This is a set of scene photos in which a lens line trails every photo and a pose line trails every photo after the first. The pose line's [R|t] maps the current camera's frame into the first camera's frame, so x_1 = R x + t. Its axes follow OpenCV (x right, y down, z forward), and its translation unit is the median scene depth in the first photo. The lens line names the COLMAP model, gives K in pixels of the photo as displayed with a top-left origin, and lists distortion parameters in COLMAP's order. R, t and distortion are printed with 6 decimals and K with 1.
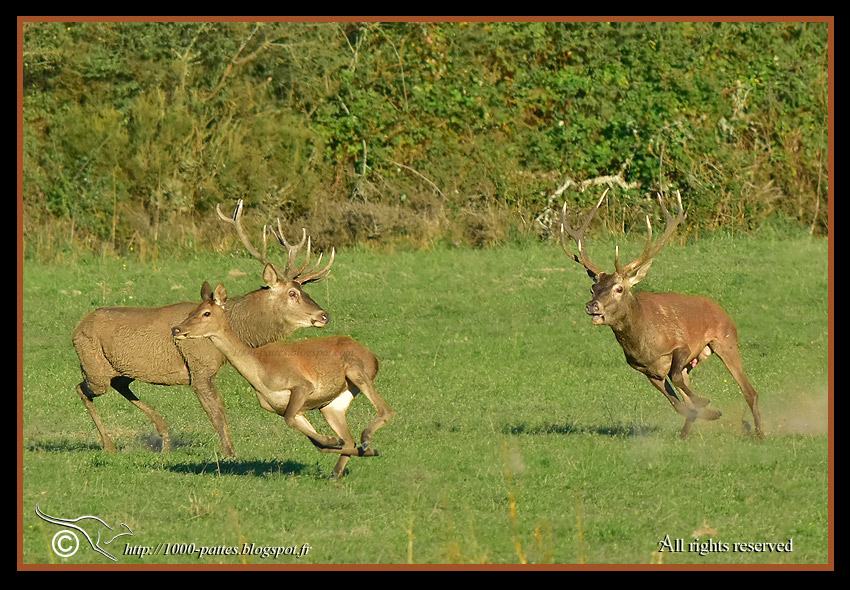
lens RADIAL K [[343.3, 0, 425.0], [0, 343.3, 295.0], [0, 0, 1]] dist [-0.003009, -0.000507]
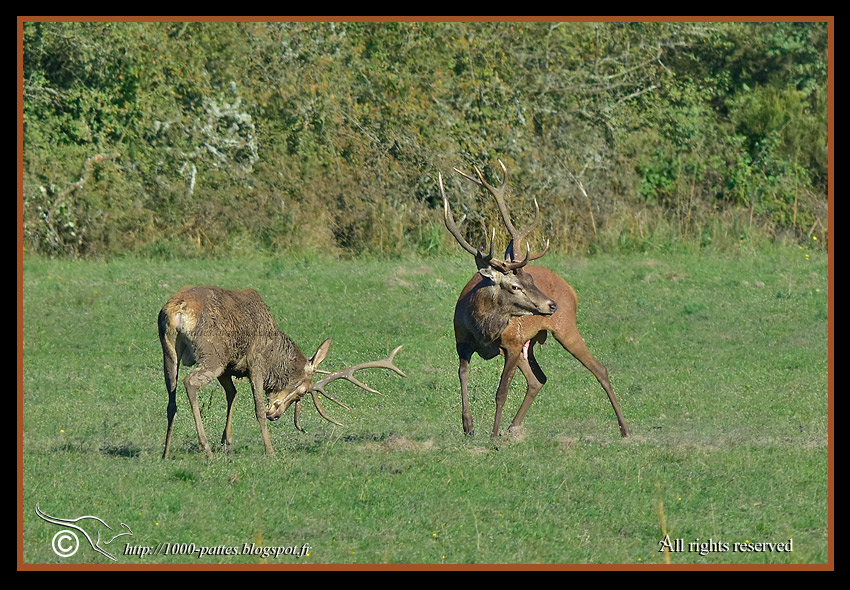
lens RADIAL K [[343.3, 0, 425.0], [0, 343.3, 295.0], [0, 0, 1]] dist [-0.003009, -0.000507]
pose [[0.999987, 0.001568, 0.004793, -1.939281], [-0.001576, 0.999998, 0.001487, 0.025452], [-0.004791, -0.001495, 0.999987, 0.058480]]
